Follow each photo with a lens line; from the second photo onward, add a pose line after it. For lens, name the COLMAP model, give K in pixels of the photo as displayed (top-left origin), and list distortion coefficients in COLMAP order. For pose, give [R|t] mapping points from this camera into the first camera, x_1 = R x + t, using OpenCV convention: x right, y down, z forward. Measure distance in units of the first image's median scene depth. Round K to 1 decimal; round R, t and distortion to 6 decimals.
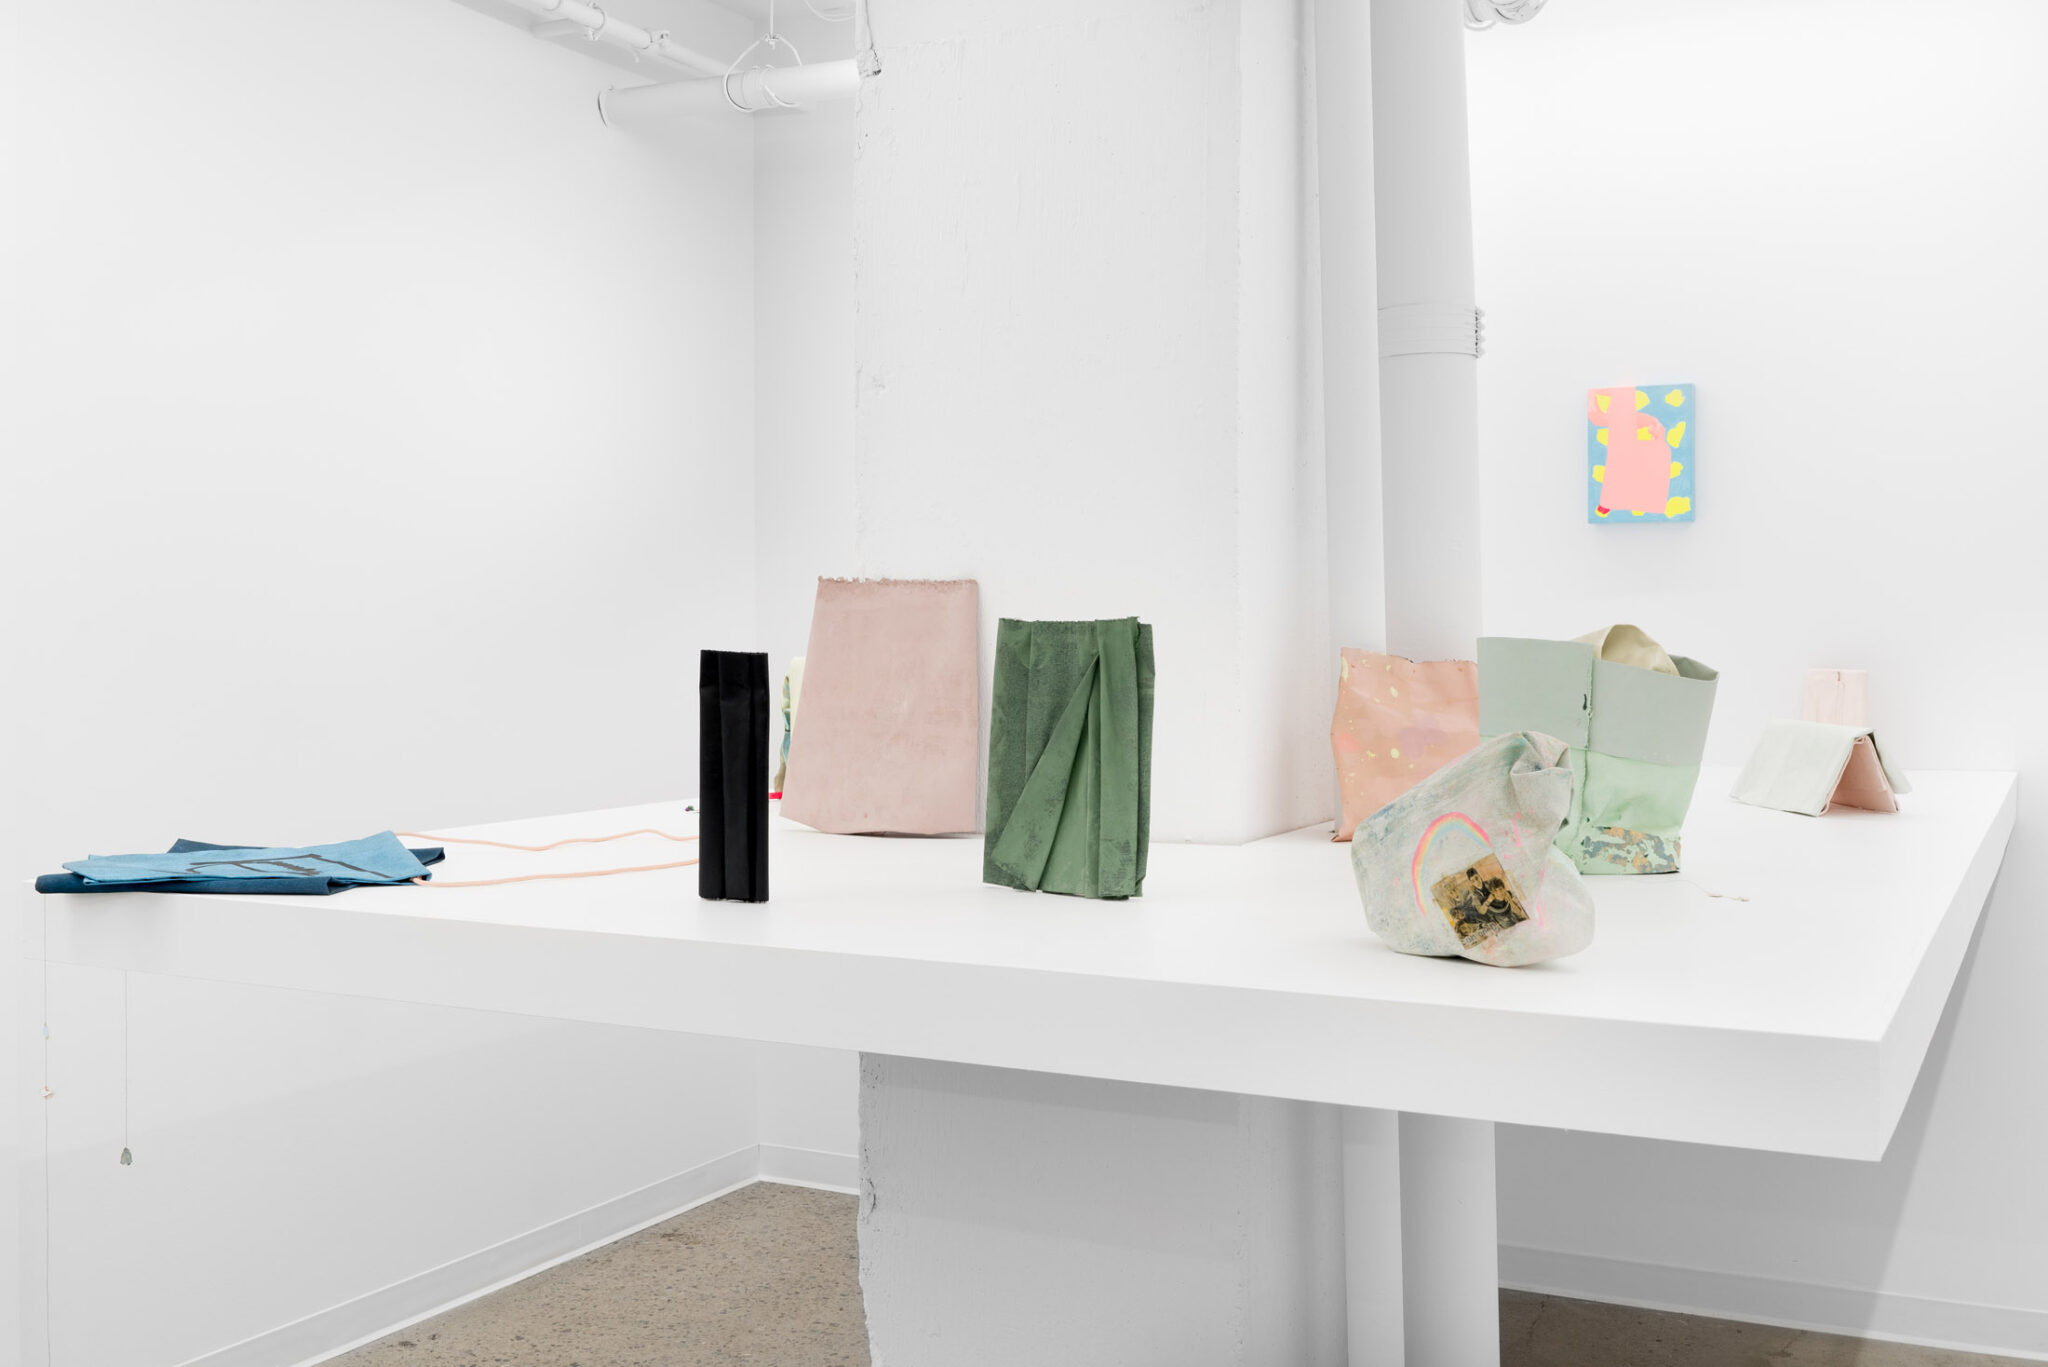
lens RADIAL K [[2080.0, 0, 1062.4], [0, 2080.0, 631.6], [0, 0, 1]] dist [0.005091, 0.000000]
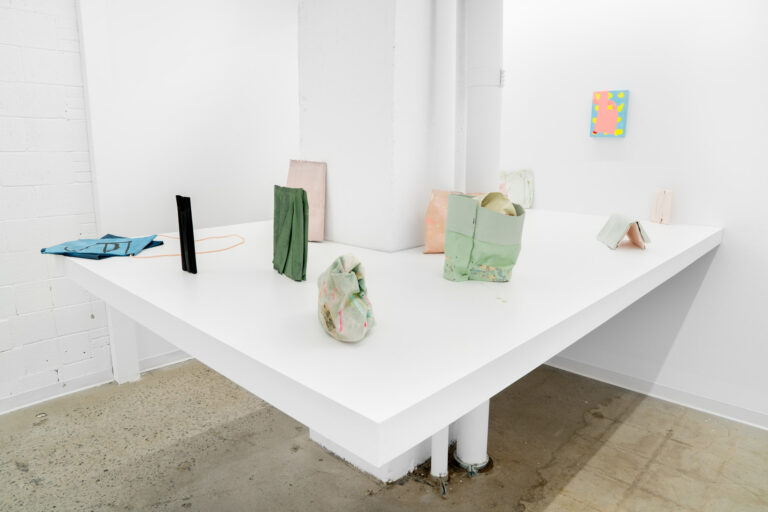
lens RADIAL K [[512.9, 0, 386.0], [0, 512.9, 253.1], [0, 0, 1]] dist [-0.056951, 0.004630]
pose [[0.957486, 0.073012, -0.279089, 0.328962], [-0.013396, 0.977651, 0.209805, -0.065431], [0.288170, -0.197147, 0.937065, 0.310830]]
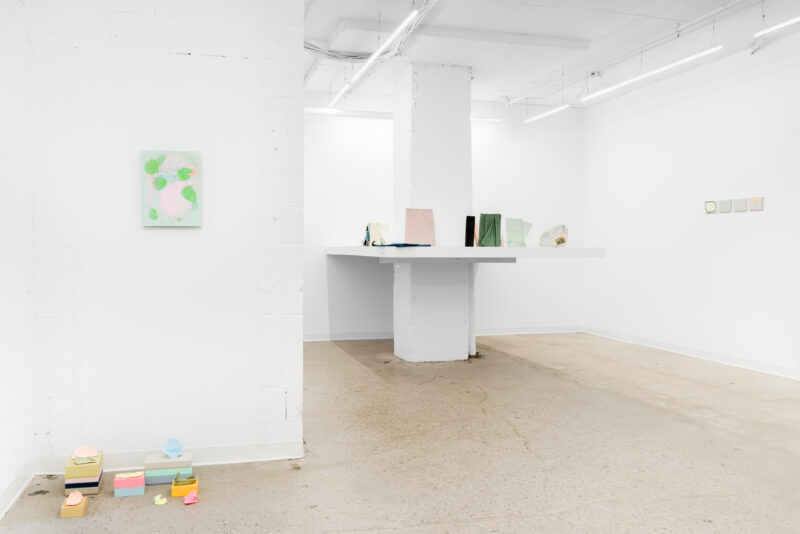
lens RADIAL K [[703.4, 0, 380.5], [0, 703.4, 273.6], [0, 0, 1]] dist [-0.033793, 0.014808]
pose [[0.763895, -0.022906, 0.644934, -1.980493], [-0.001105, 0.999322, 0.036802, 0.119756], [-0.645340, -0.028826, 0.763352, -0.783433]]
